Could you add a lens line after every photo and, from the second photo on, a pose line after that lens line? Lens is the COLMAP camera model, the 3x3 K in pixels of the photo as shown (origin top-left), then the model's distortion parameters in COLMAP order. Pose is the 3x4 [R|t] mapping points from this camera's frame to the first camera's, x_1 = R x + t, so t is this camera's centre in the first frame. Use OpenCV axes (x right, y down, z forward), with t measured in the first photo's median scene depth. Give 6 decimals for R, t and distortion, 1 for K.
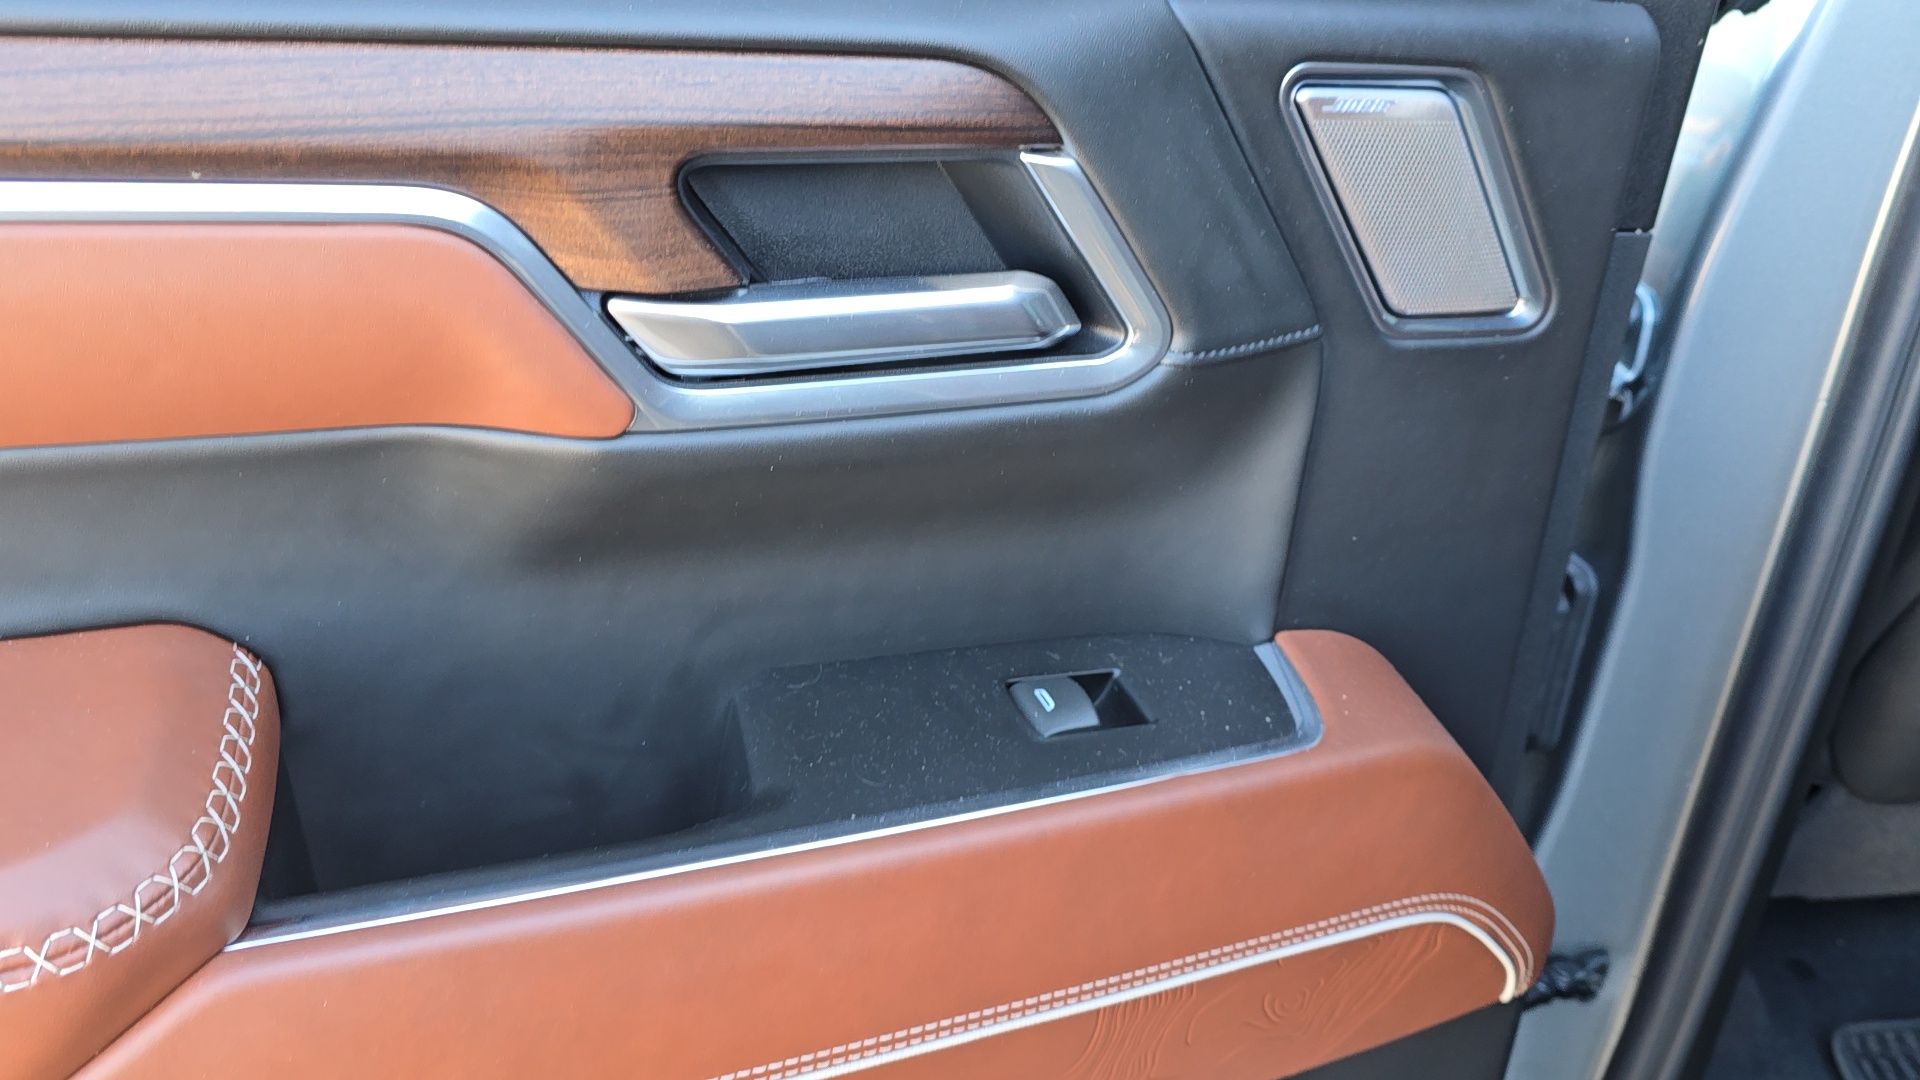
lens RADIAL K [[1614.2, 0, 954.8], [0, 1614.2, 530.7], [0, 0, 1]] dist [-0.006362, 0.019358]
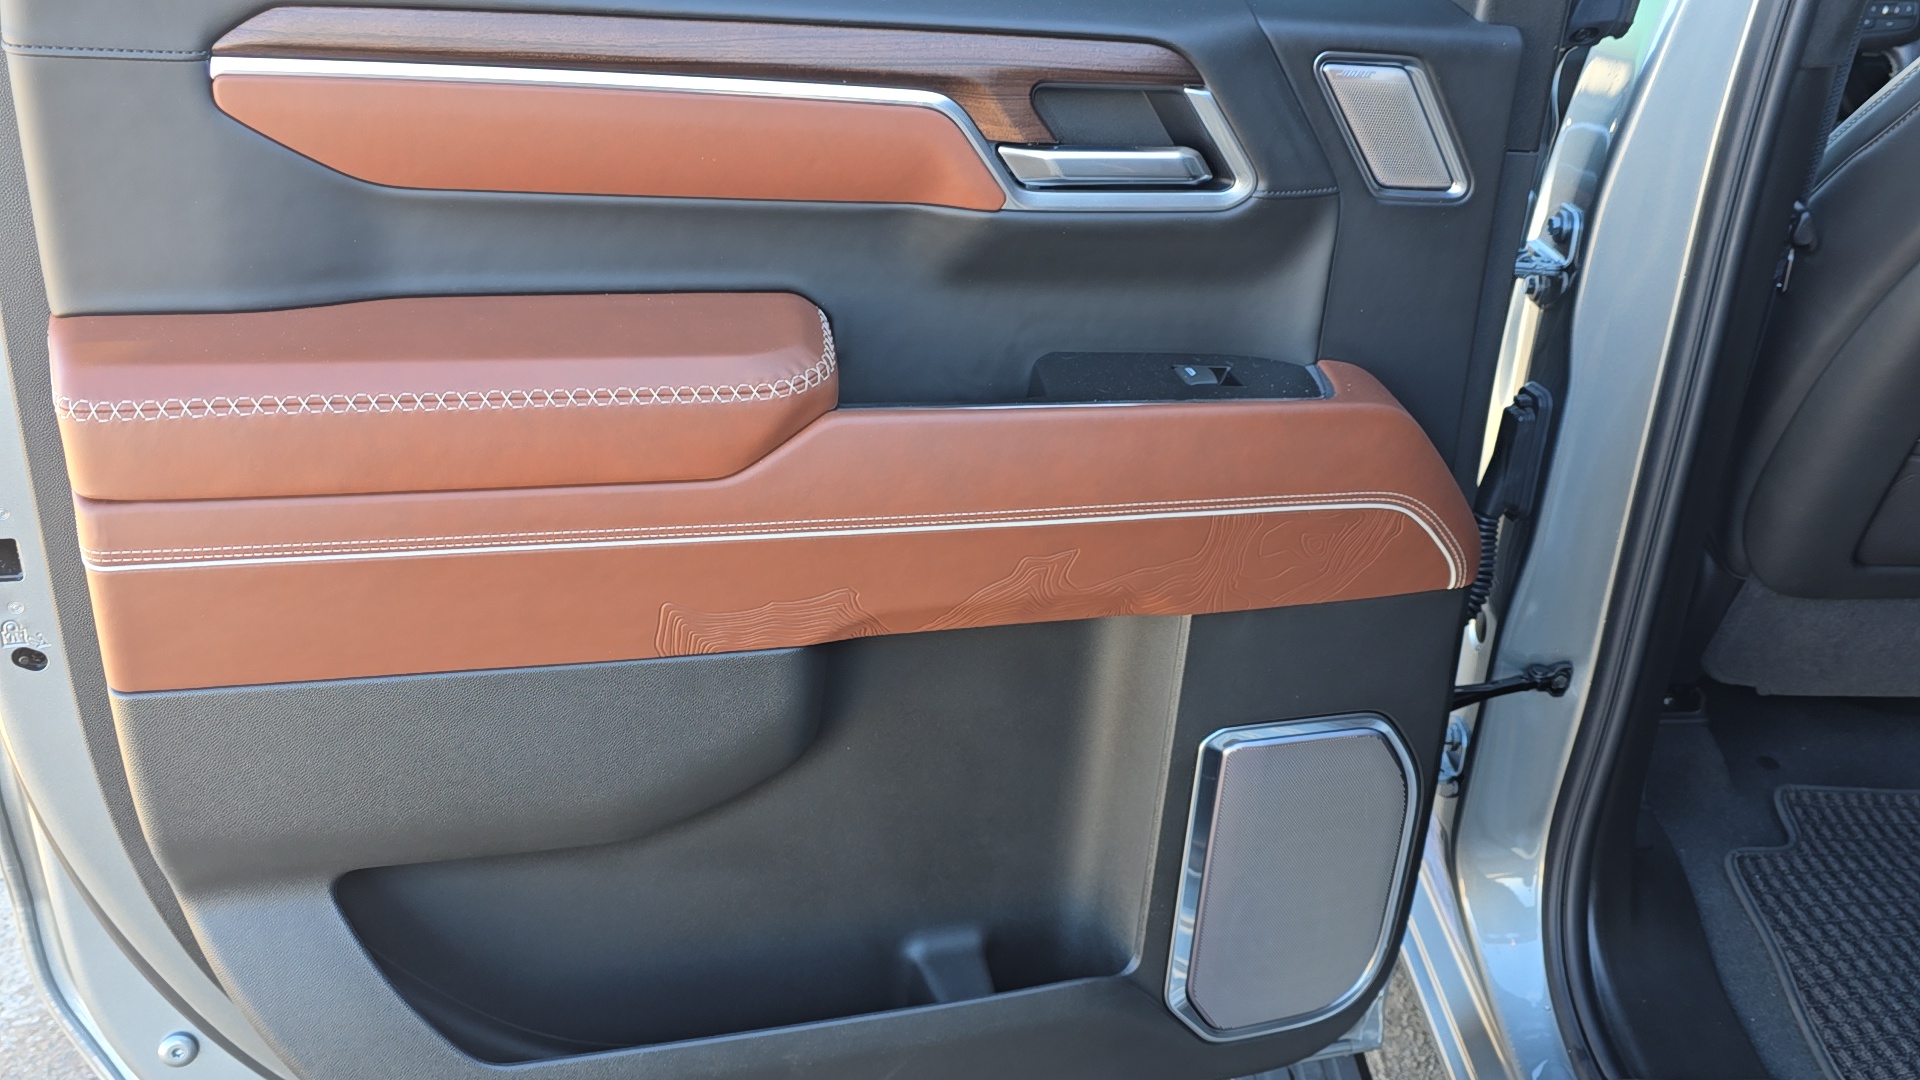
lens RADIAL K [[1614.2, 0, 962.0], [0, 1614.2, 546.4], [0, 0, 1]] dist [-0.006362, 0.019358]
pose [[0.992659, 0.035626, -0.115577, 0.015237], [-0.040583, 0.998342, -0.040823, 0.436213], [0.113931, 0.045214, 0.992459, -1.050562]]
